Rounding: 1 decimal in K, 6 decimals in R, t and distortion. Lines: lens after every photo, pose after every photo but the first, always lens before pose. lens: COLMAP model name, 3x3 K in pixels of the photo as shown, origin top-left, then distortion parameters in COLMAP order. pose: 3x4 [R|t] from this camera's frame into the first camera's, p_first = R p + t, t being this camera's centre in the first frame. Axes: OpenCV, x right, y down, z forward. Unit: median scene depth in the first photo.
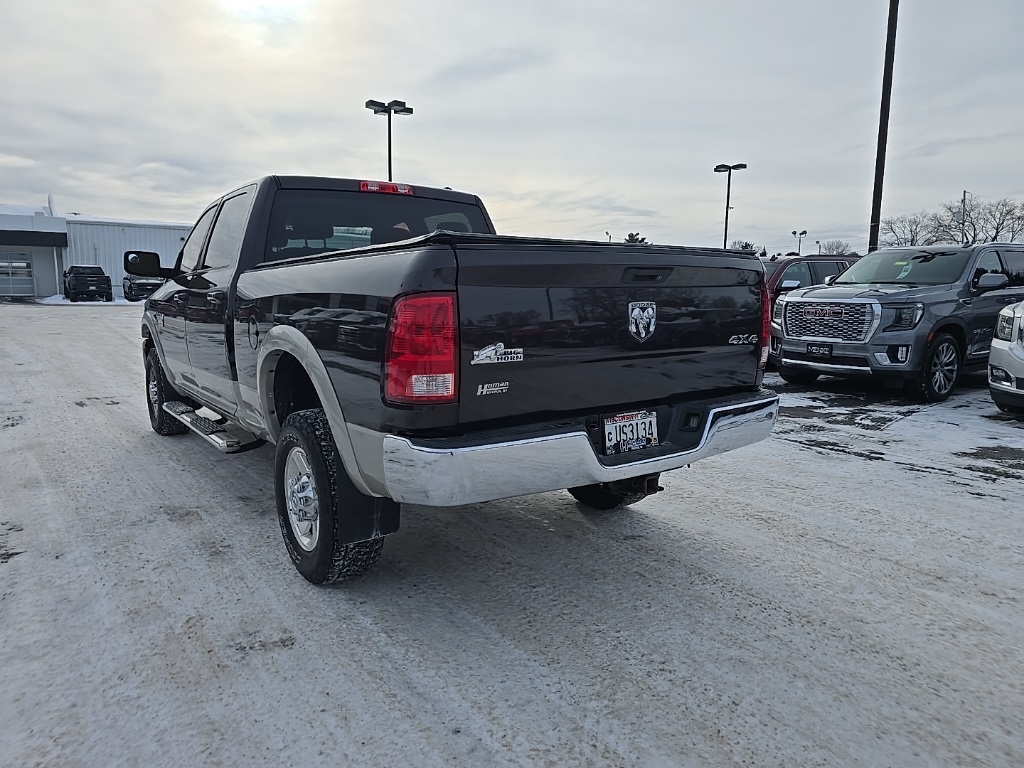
lens RADIAL K [[689.0, 0, 523.9], [0, 689.0, 379.9], [0, 0, 1]] dist [0.049813, -0.039777]
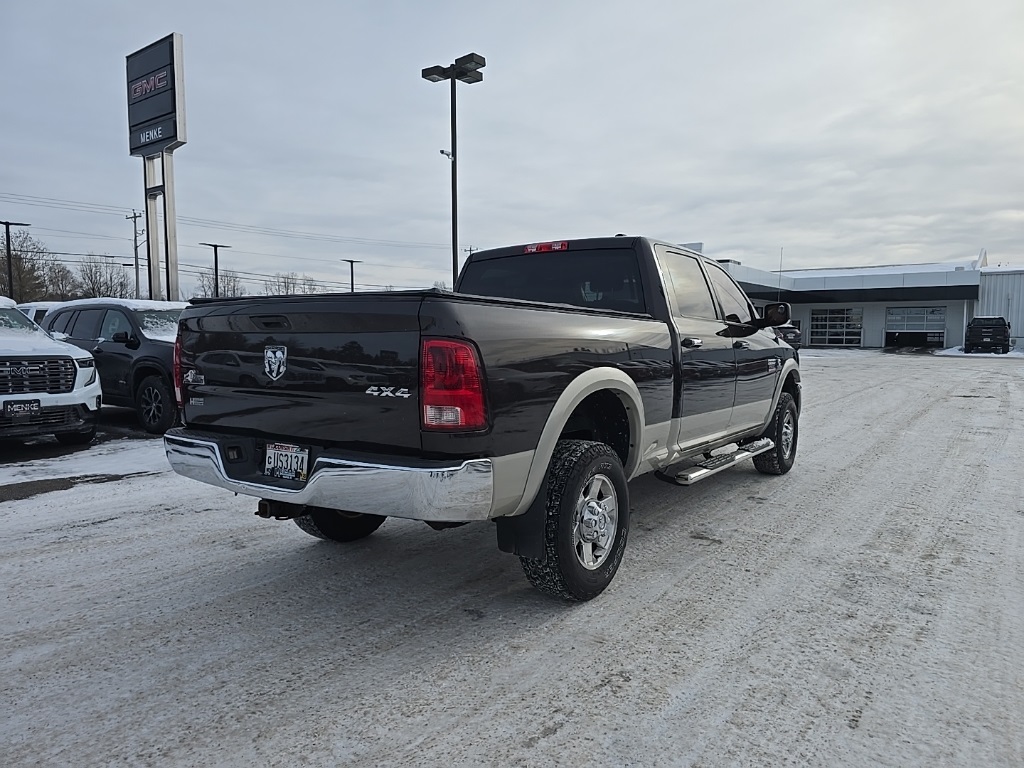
lens RADIAL K [[689.0, 0, 518.2], [0, 689.0, 382.8], [0, 0, 1]] dist [0.049813, -0.039777]
pose [[0.324883, 0.059129, -0.943904, 1.299845], [-0.124568, 0.992024, 0.019268, -0.117288], [0.937515, 0.111321, 0.329657, 0.945293]]
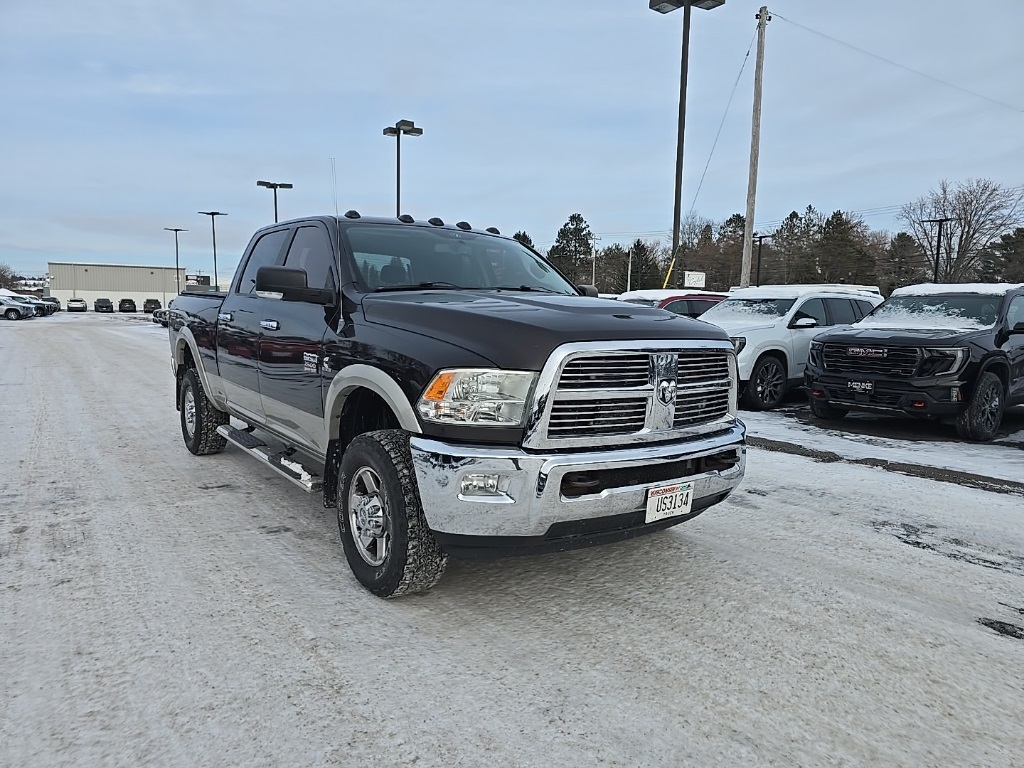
lens RADIAL K [[689.0, 0, 514.8], [0, 689.0, 381.9], [0, 0, 1]] dist [0.049813, -0.039777]
pose [[-0.999665, -0.025797, -0.002162, -0.822767], [-0.025594, 0.972349, 0.232126, -0.505849], [-0.003886, 0.232103, -0.972683, 3.646832]]
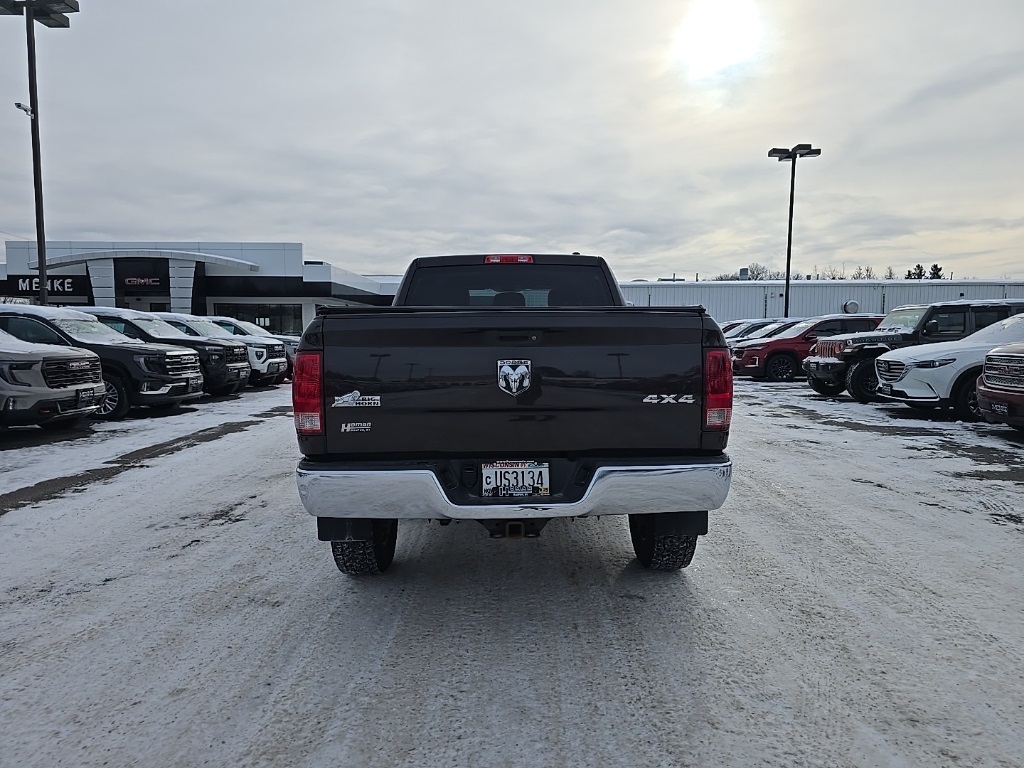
lens RADIAL K [[689.0, 0, 520.0], [0, 689.0, 377.6], [0, 0, 1]] dist [0.049813, -0.039777]
pose [[0.818528, 0.025399, -0.573905, 0.758540], [-0.066832, 0.996449, -0.051219, -0.027319], [0.570566, 0.080279, 0.817319, 0.107288]]
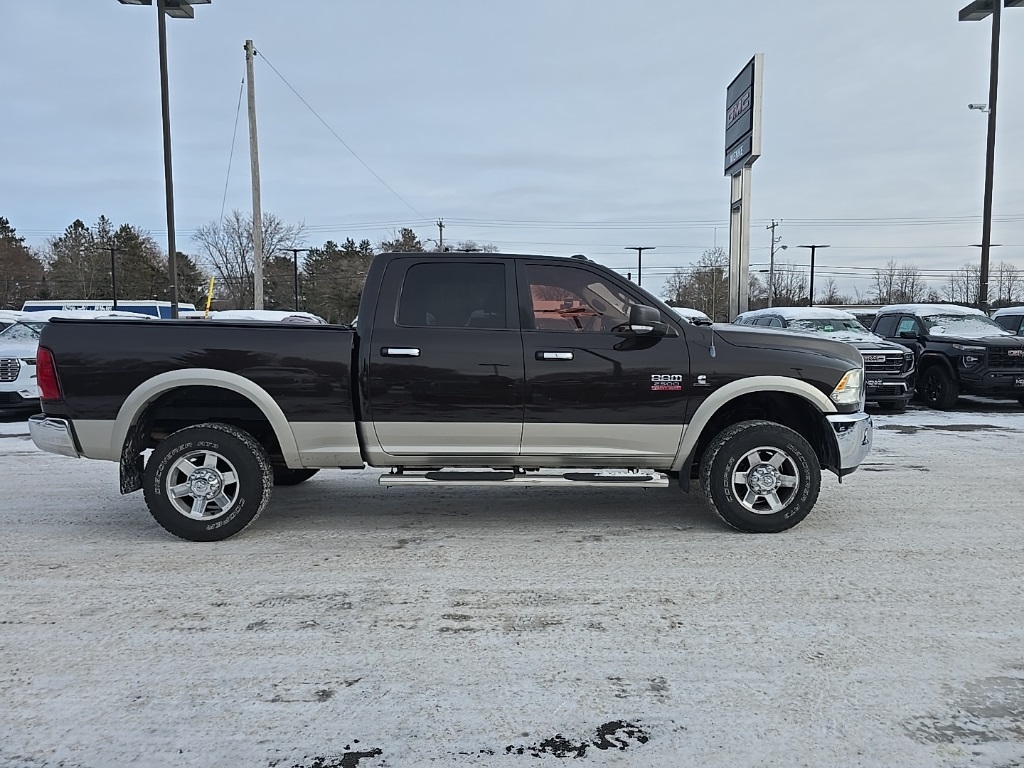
lens RADIAL K [[689.0, 0, 516.4], [0, 689.0, 381.3], [0, 0, 1]] dist [0.049813, -0.039777]
pose [[-0.563409, 0.050632, -0.824625, 1.124490], [-0.112121, 0.984201, 0.137034, -0.412294], [0.818535, 0.169664, -0.548831, 2.962875]]
